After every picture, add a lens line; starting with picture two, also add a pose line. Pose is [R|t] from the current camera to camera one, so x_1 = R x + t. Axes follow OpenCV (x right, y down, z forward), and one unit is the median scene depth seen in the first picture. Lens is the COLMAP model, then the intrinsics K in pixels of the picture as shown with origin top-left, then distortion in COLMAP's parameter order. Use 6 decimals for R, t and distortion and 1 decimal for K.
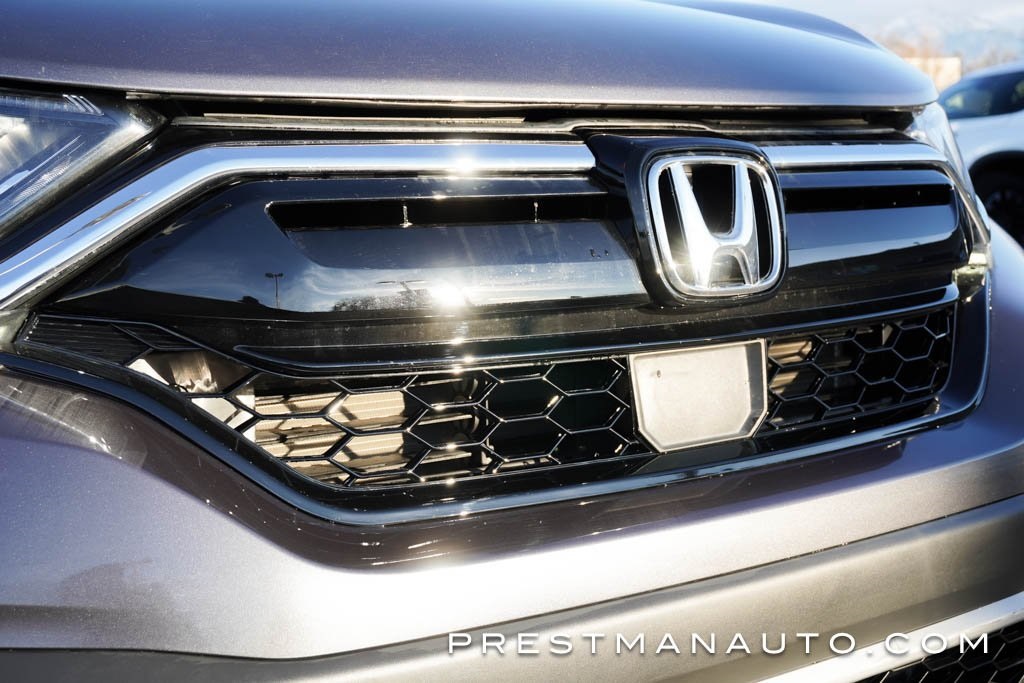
lens RADIAL K [[1576.3, 0, 511.4], [0, 1576.3, 337.0], [0, 0, 1]] dist [-0.009617, 0.000000]
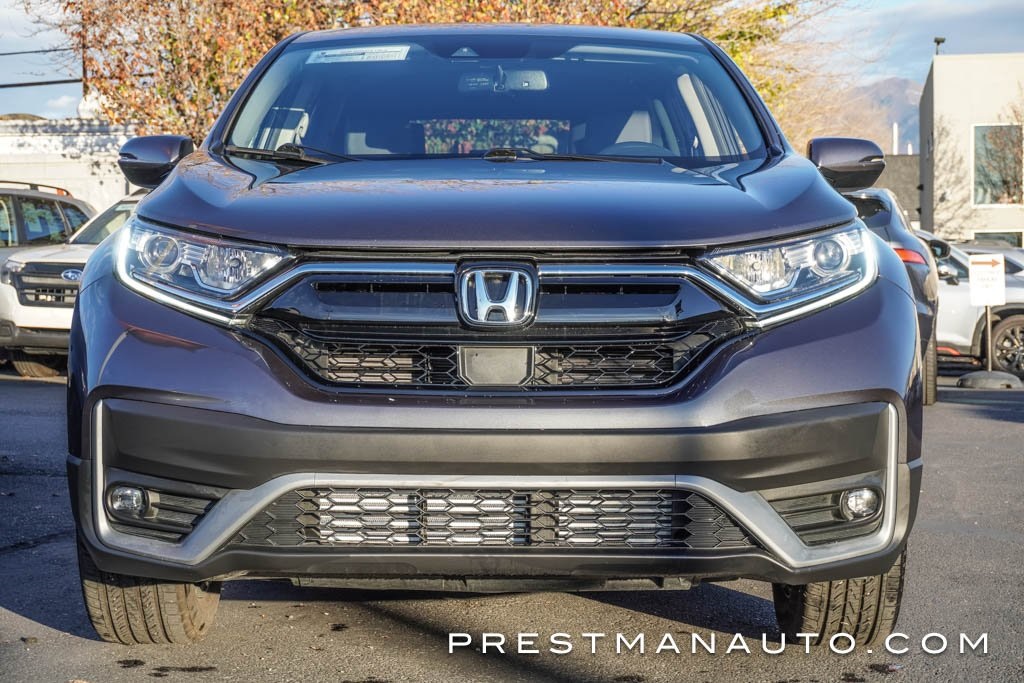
lens RADIAL K [[2136.3, 0, 511.8], [0, 2136.3, 340.8], [0, 0, 1]] dist [-0.171124, 0.000000]
pose [[0.780847, 0.040510, -0.623407, 2.678373], [-0.084752, 0.995539, -0.041464, 0.162143], [0.618947, 0.085212, 0.780797, -1.929620]]
